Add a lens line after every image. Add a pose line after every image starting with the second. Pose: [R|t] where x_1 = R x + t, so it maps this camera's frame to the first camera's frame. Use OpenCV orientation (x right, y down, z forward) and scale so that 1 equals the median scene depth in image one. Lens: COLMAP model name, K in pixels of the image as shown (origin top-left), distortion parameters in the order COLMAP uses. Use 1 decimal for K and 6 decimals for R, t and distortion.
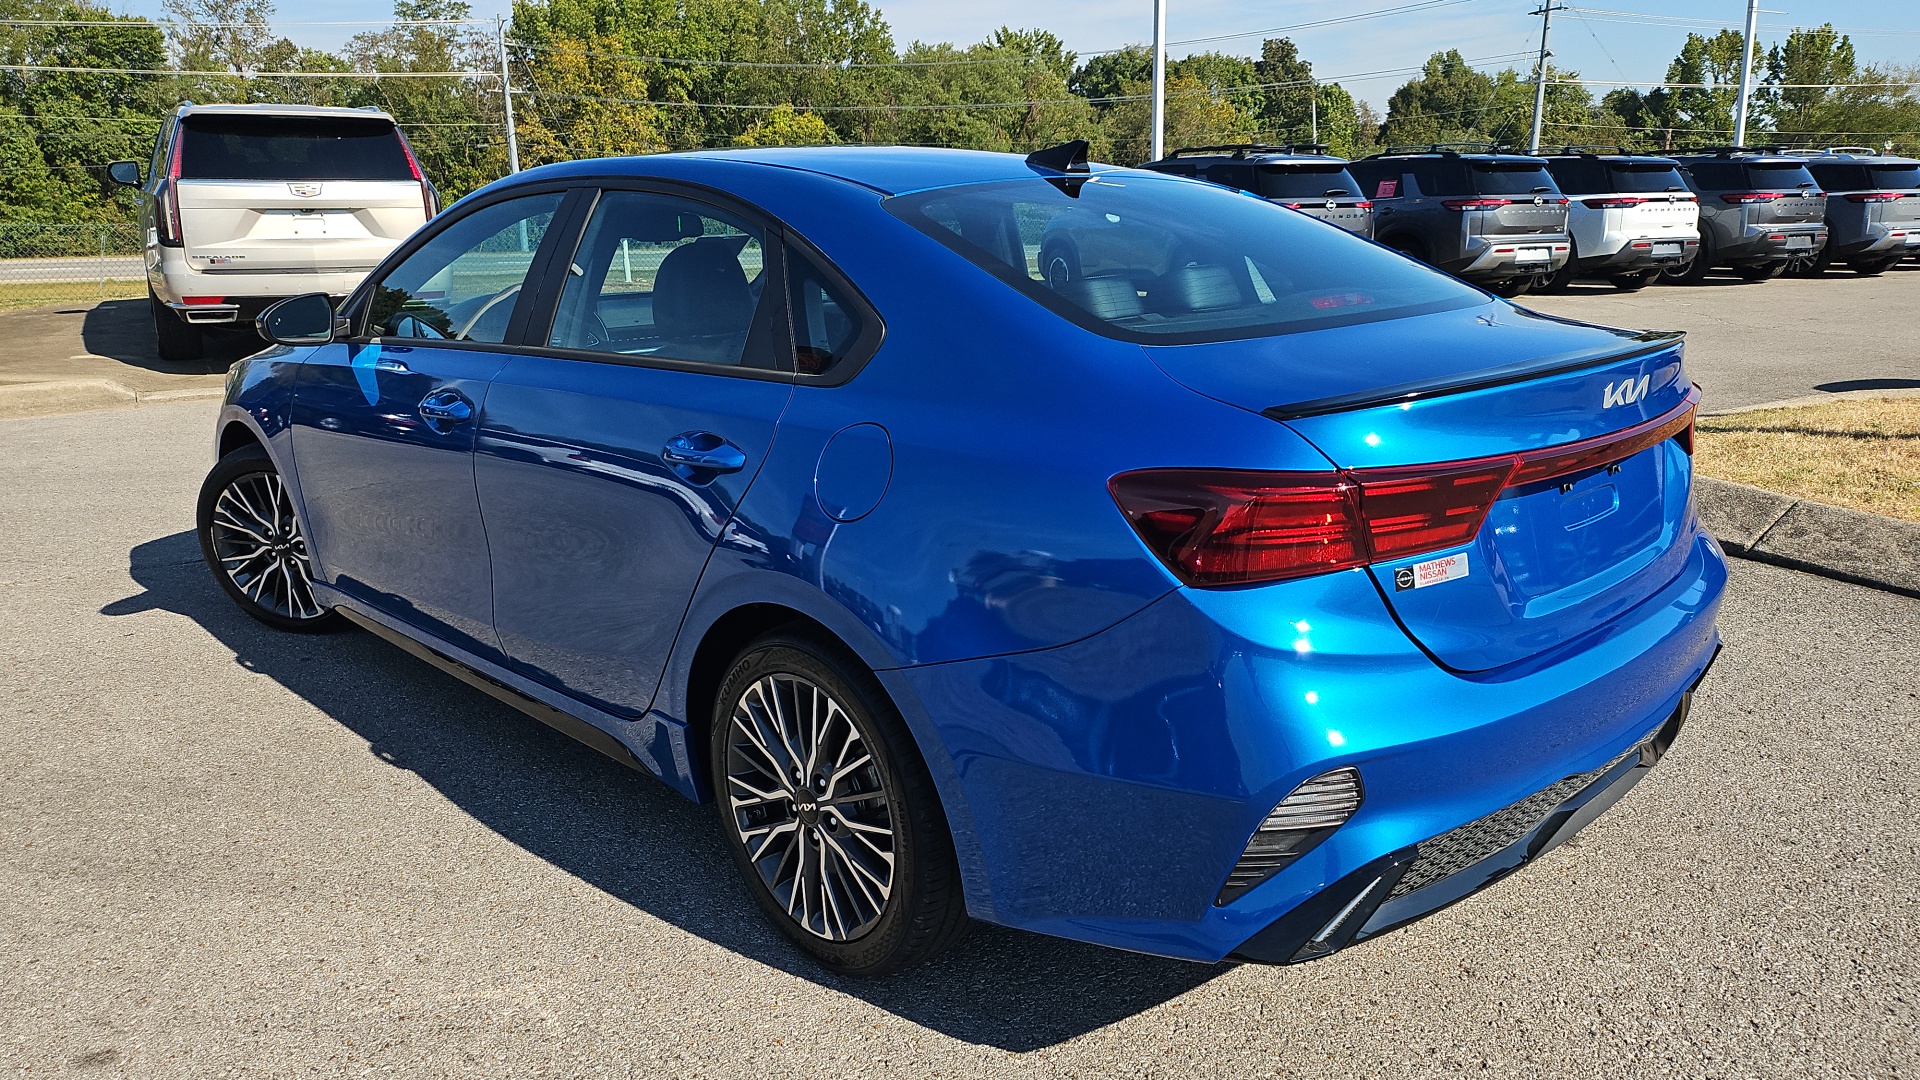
lens RADIAL K [[1368.5, 0, 978.1], [0, 1368.5, 531.6], [0, 0, 1]] dist [0.053728, -0.061045]
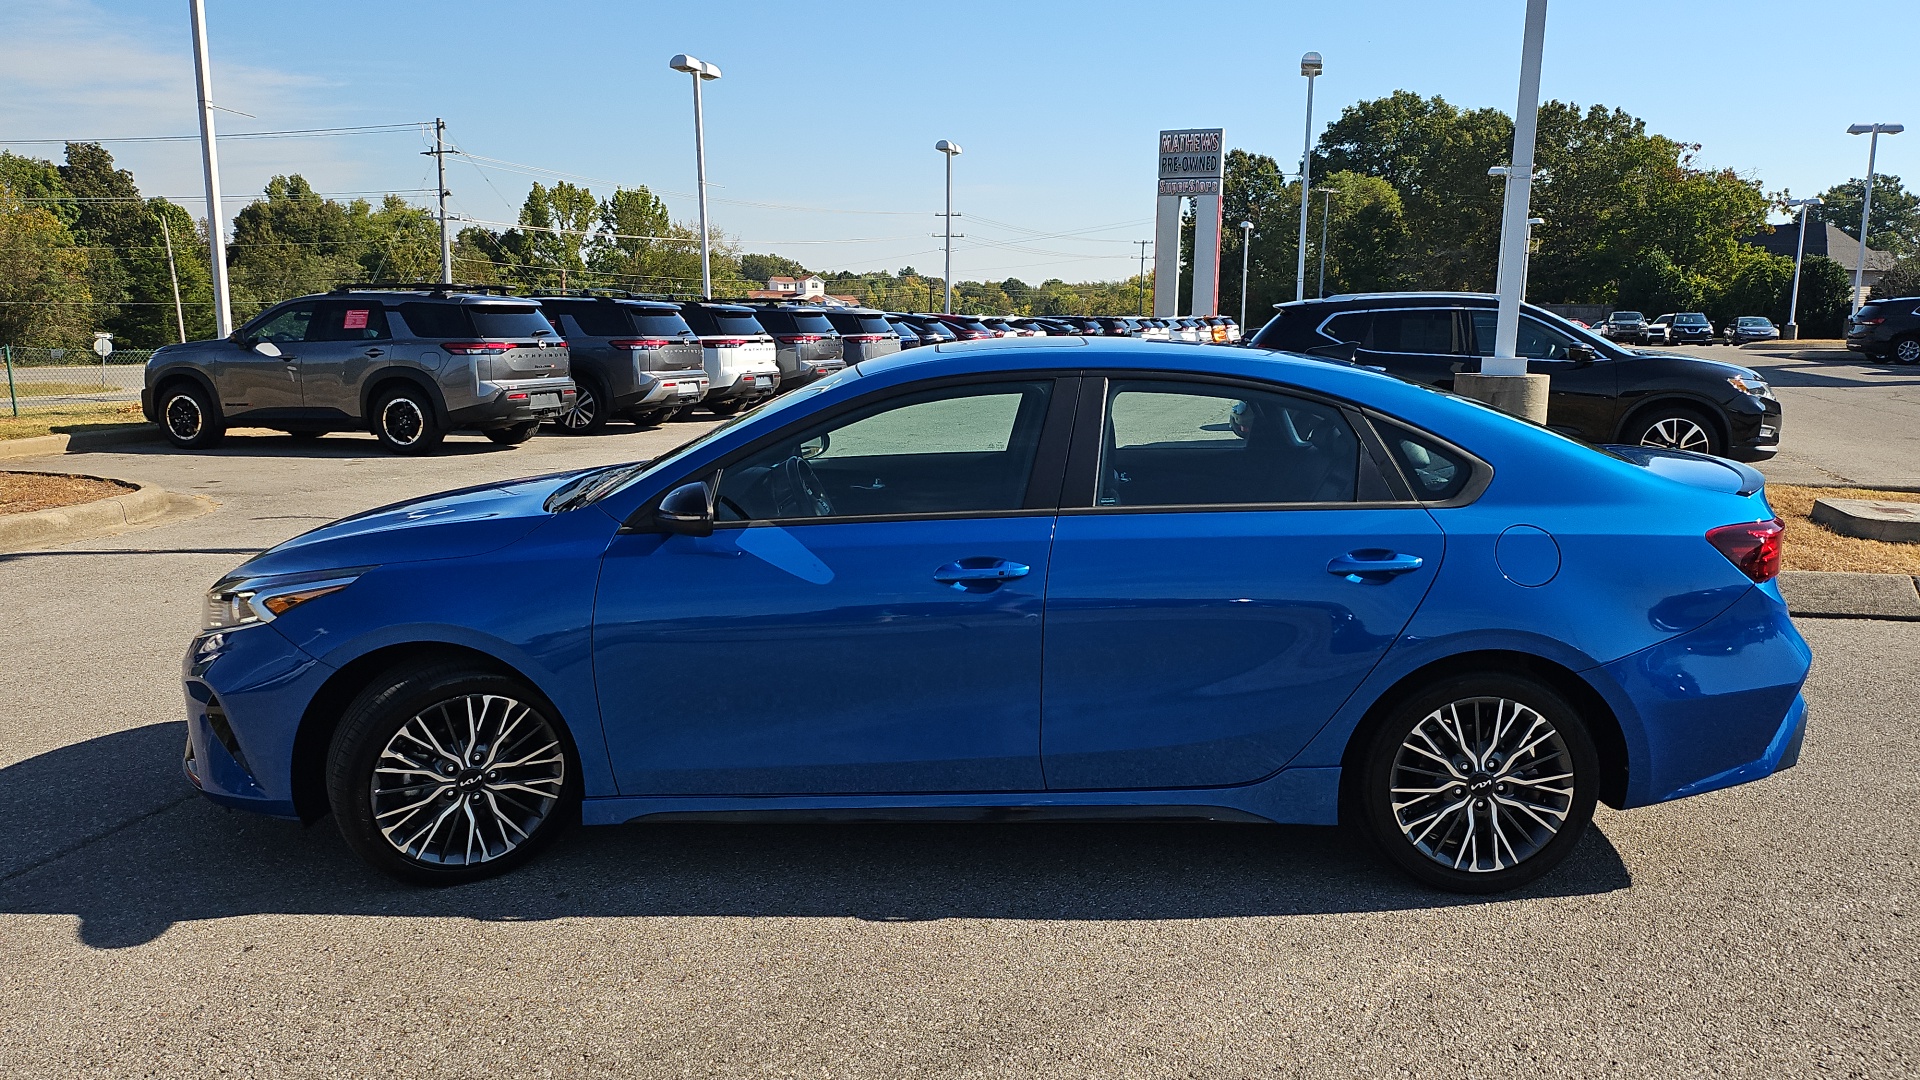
lens RADIAL K [[1368.5, 0, 993.7], [0, 1368.5, 534.8], [0, 0, 1]] dist [0.053728, -0.061045]
pose [[0.685132, -0.097466, 0.721868, -0.242429], [0.158494, 0.987211, -0.017136, -0.020070], [-0.710966, 0.126152, 0.691818, 0.047011]]
